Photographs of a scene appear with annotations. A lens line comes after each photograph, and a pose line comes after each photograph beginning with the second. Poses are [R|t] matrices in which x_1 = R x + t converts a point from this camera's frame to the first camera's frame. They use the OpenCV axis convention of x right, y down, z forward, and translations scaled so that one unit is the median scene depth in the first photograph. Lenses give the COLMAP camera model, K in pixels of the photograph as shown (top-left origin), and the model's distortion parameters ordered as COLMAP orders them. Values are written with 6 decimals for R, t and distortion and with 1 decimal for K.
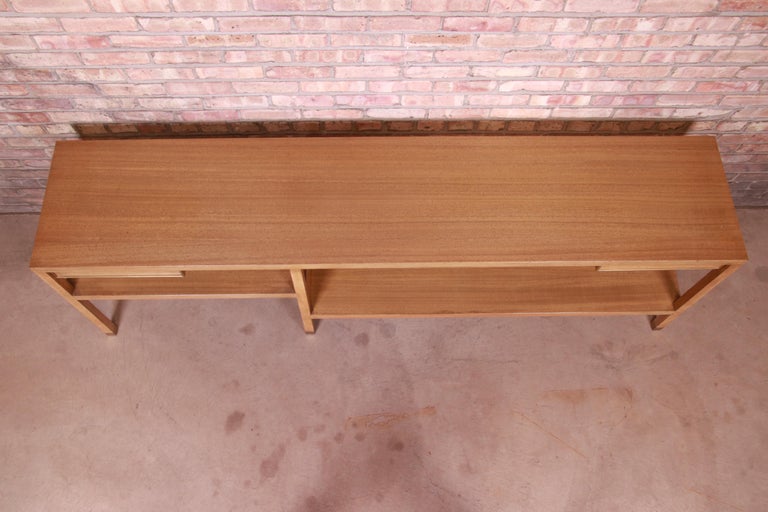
lens RADIAL K [[657.6, 0, 385.1], [0, 657.6, 257.8], [0, 0, 1]] dist [-0.051846, 0.069895]
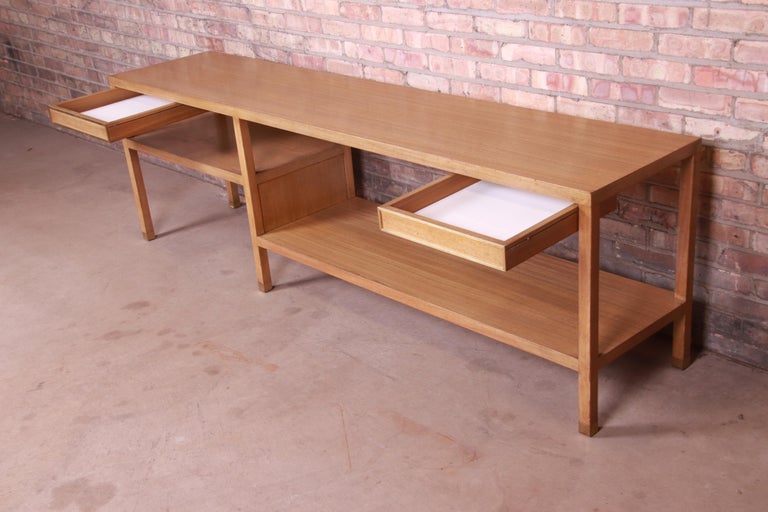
lens RADIAL K [[1008.7, 0, 391.2], [0, 1008.7, 270.9], [0, 0, 1]] dist [0.171911, 0.000000]
pose [[0.670227, 0.234717, -0.704063, 1.175157], [-0.625709, 0.688869, -0.365987, 0.595799], [0.399104, 0.685833, 0.608563, 0.251486]]
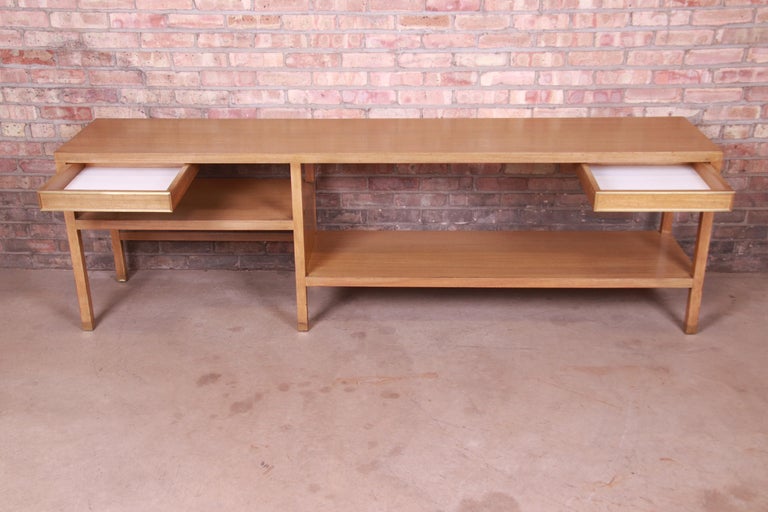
lens RADIAL K [[902.8, 0, 389.8], [0, 902.8, 266.3], [0, 0, 1]] dist [0.116196, 0.000000]
pose [[0.998746, -0.013039, -0.048345, 0.085369], [-0.022591, 0.744312, -0.667450, 1.079758], [0.044687, 0.667704, 0.743084, -0.000572]]
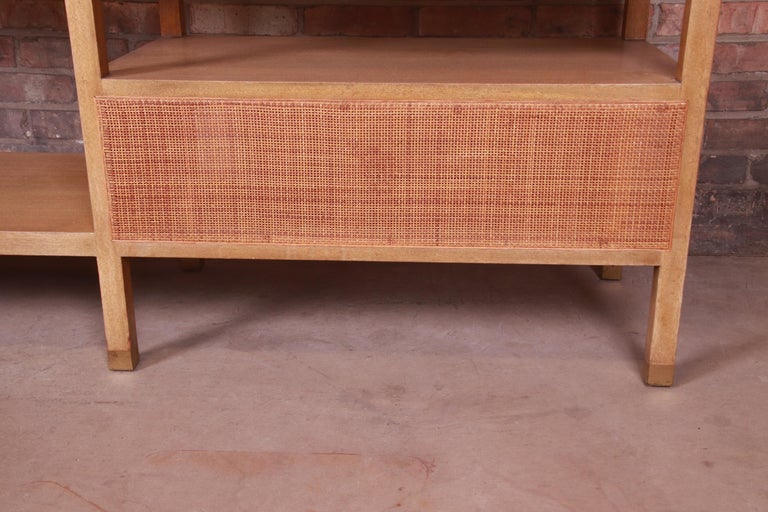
lens RADIAL K [[963.0, 0, 384.8], [0, 963.0, 277.5], [0, 0, 1]] dist [0.098555, 0.000000]
pose [[0.996174, 0.002114, -0.087371, 0.466855], [-0.062508, 0.715934, -0.695364, 0.558309], [0.061082, 0.698165, 0.713327, 0.700224]]
